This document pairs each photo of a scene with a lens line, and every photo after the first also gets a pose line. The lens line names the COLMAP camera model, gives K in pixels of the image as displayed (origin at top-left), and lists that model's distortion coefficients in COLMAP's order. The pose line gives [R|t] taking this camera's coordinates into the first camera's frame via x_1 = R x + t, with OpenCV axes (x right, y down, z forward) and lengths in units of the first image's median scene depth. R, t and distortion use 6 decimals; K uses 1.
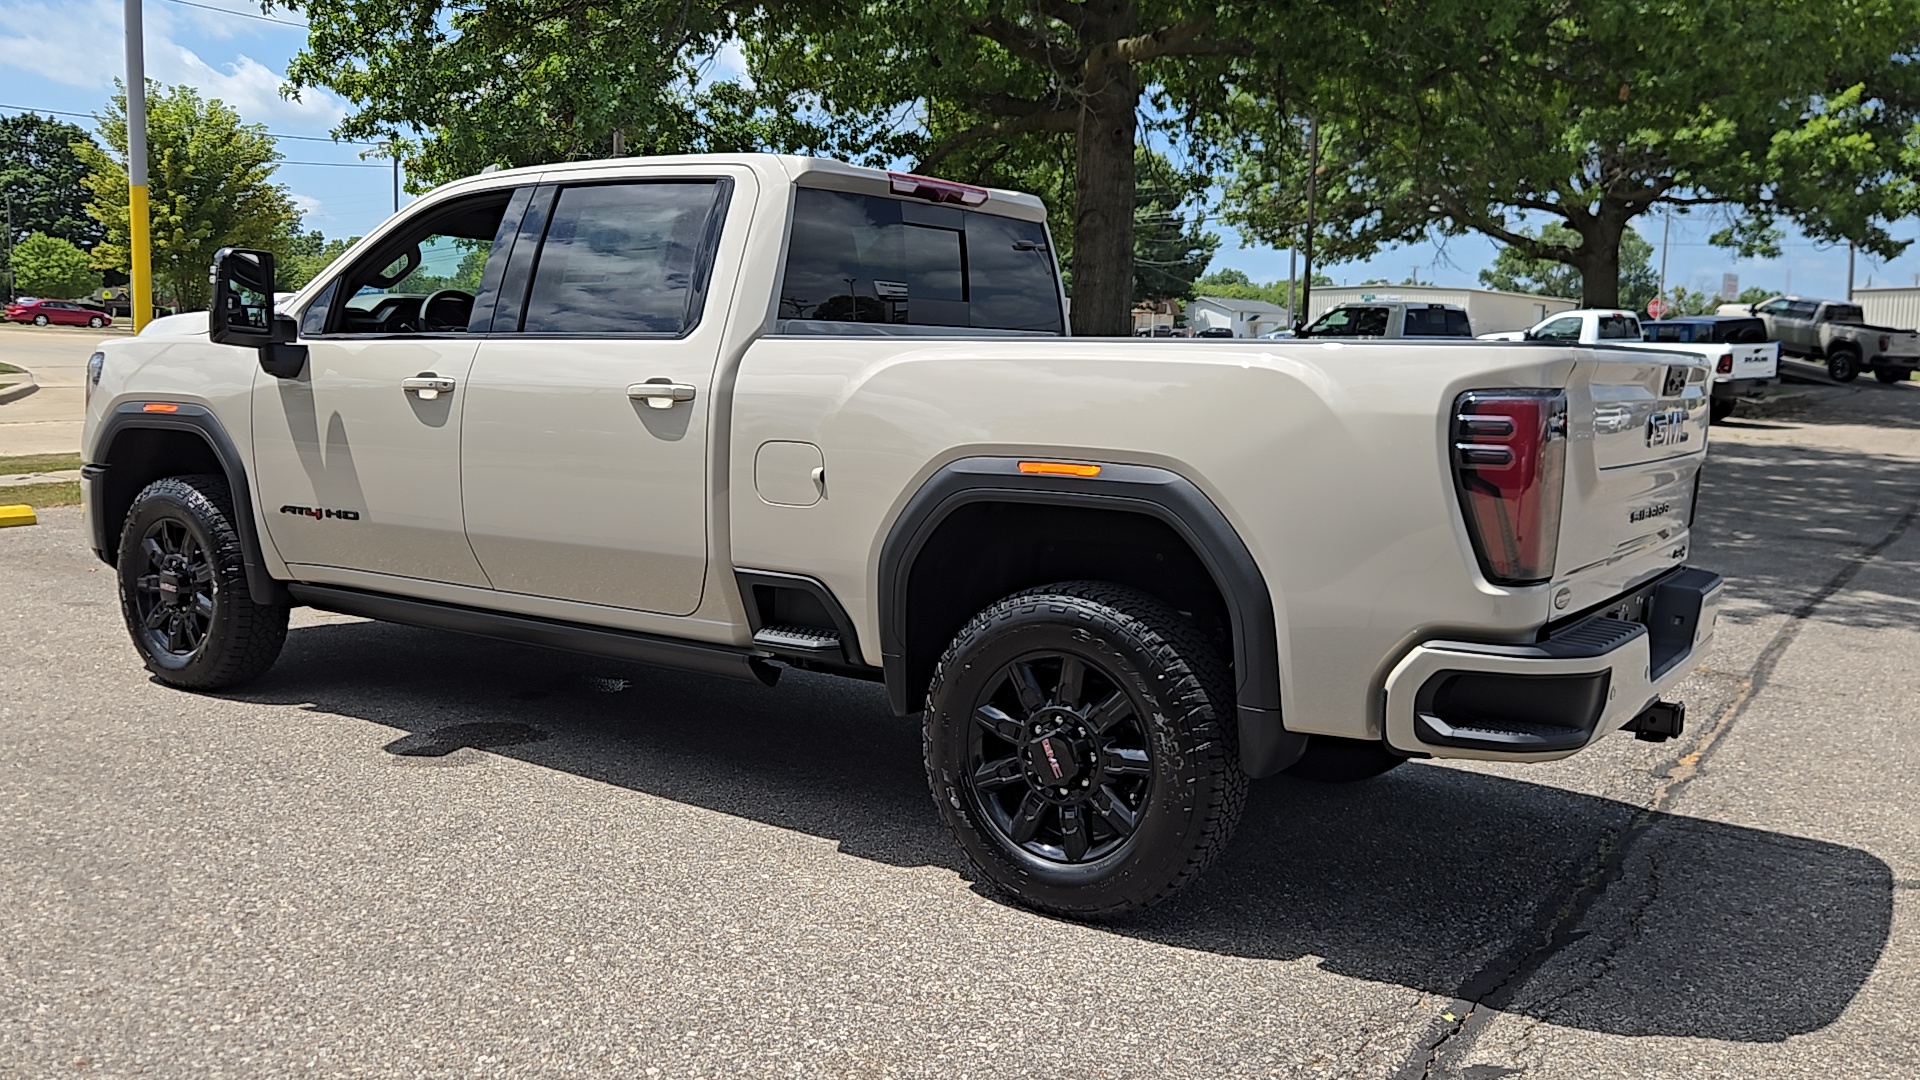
lens RADIAL K [[1606.5, 0, 947.4], [0, 1606.5, 530.7], [0, 0, 1]] dist [0.011078, -0.011656]
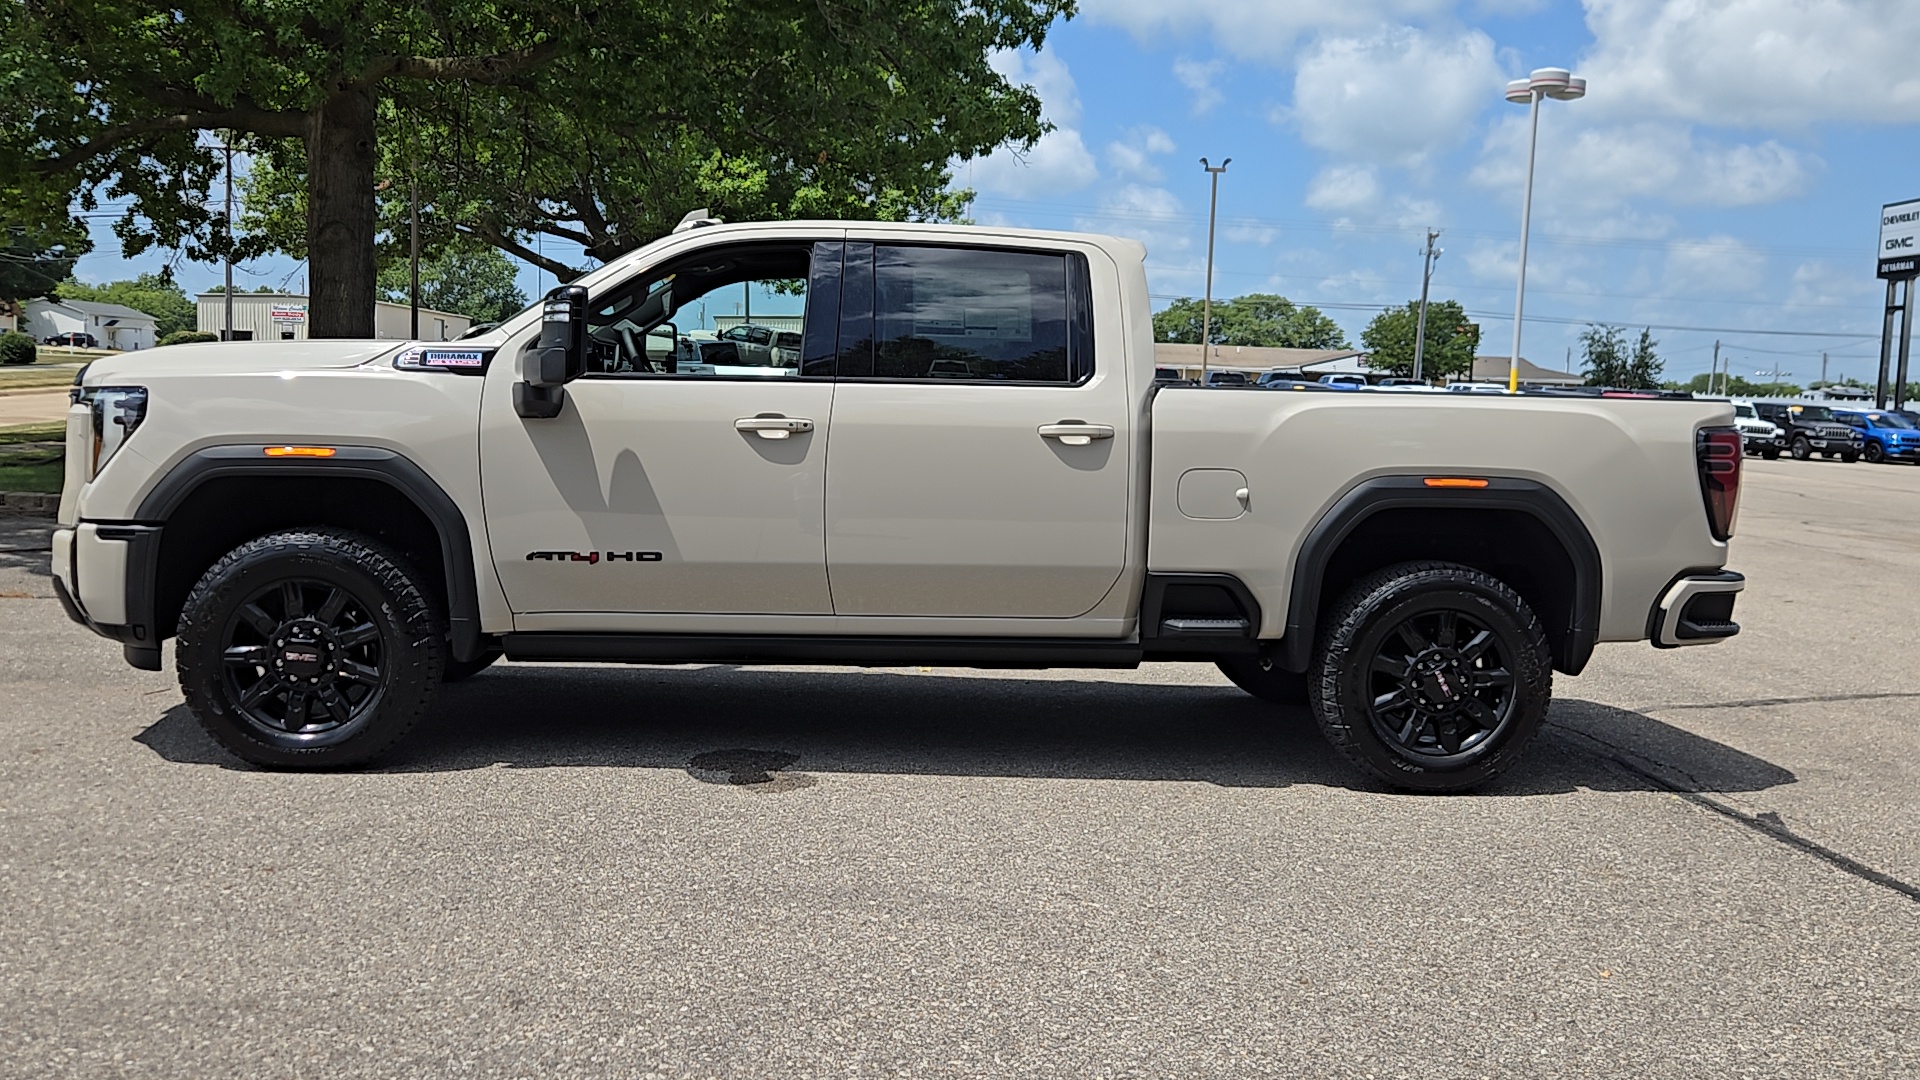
lens RADIAL K [[1606.5, 0, 937.6], [0, 1606.5, 533.4], [0, 0, 1]] dist [0.011078, -0.011656]
pose [[0.777311, -0.052211, 0.626946, -0.844414], [0.055595, 0.998352, 0.014212, -0.027607], [-0.626655, 0.023808, 0.778933, 0.112276]]
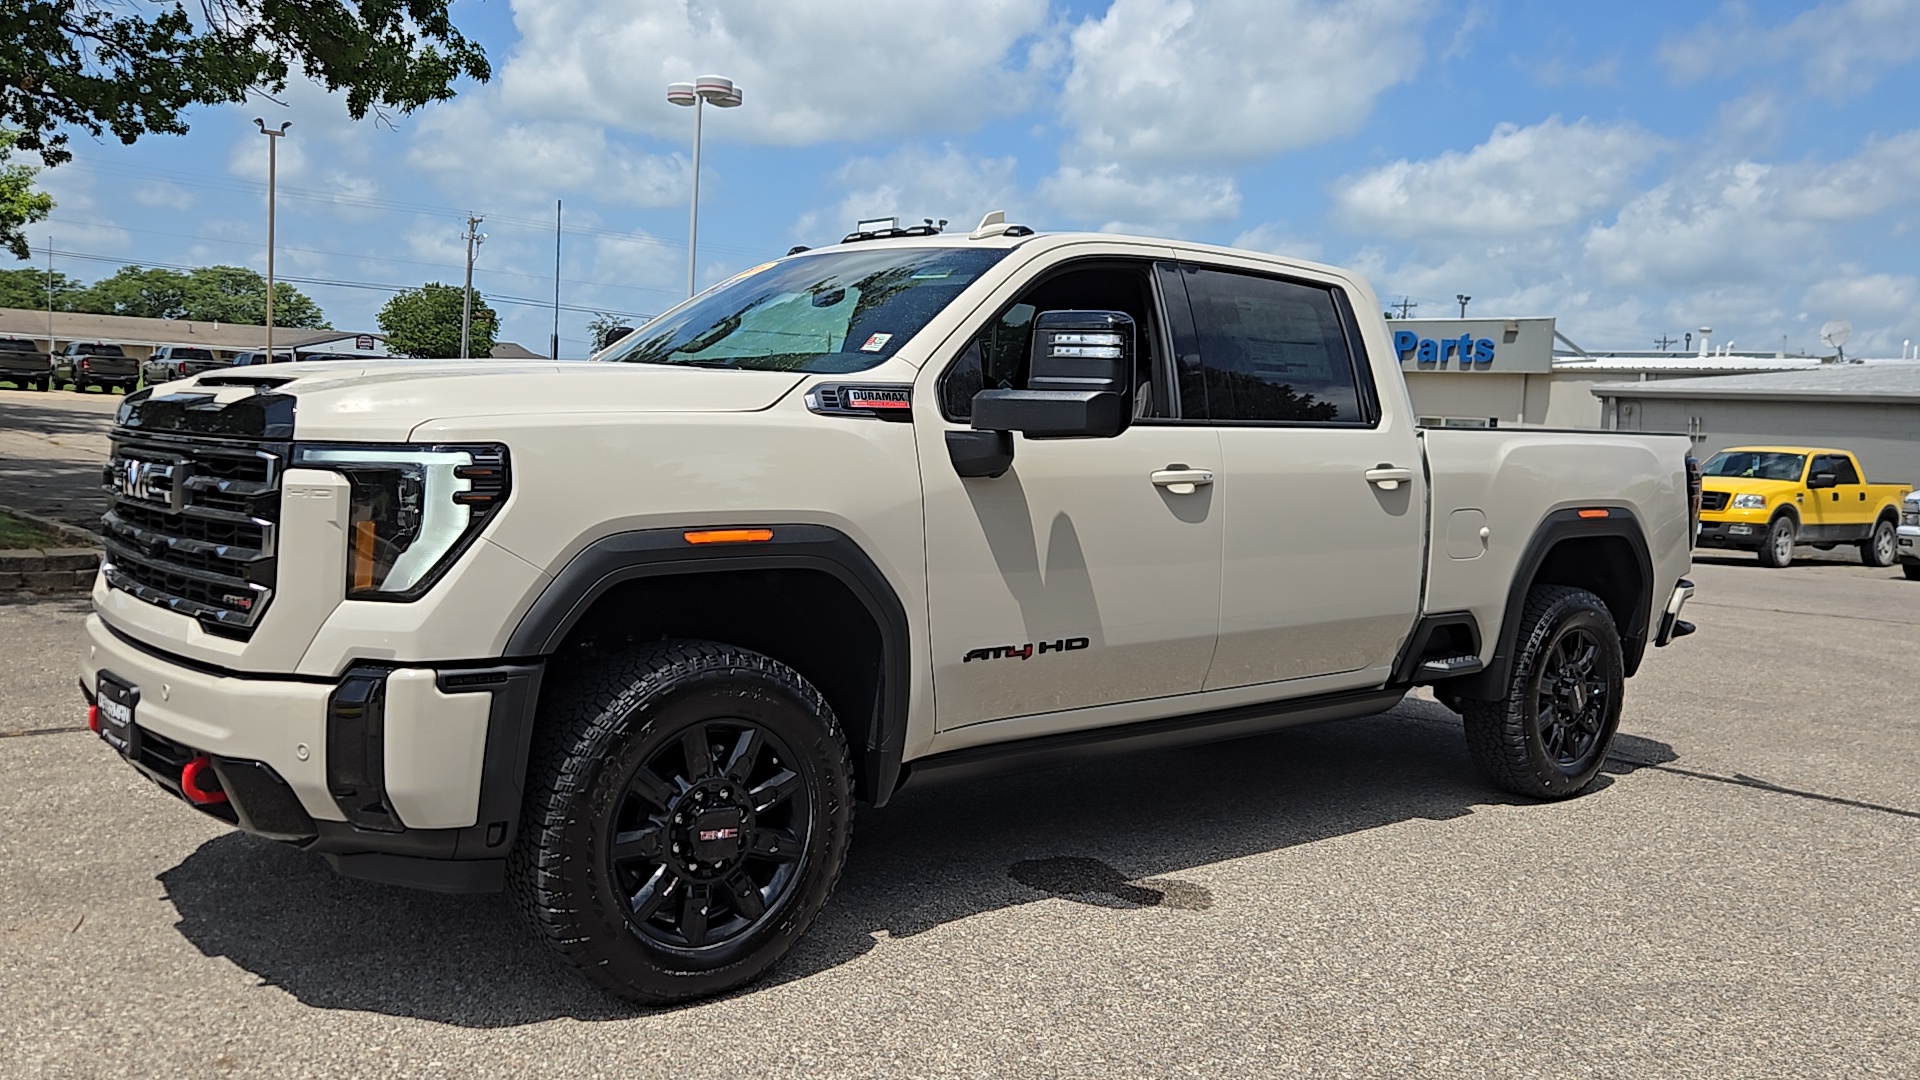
lens RADIAL K [[1606.5, 0, 929.9], [0, 1606.5, 535.3], [0, 0, 1]] dist [0.011078, -0.011656]
pose [[0.257899, -0.086042, 0.962333, -1.145515], [0.074161, 0.994851, 0.069075, -0.123119], [-0.963322, 0.053553, 0.262952, 0.846248]]
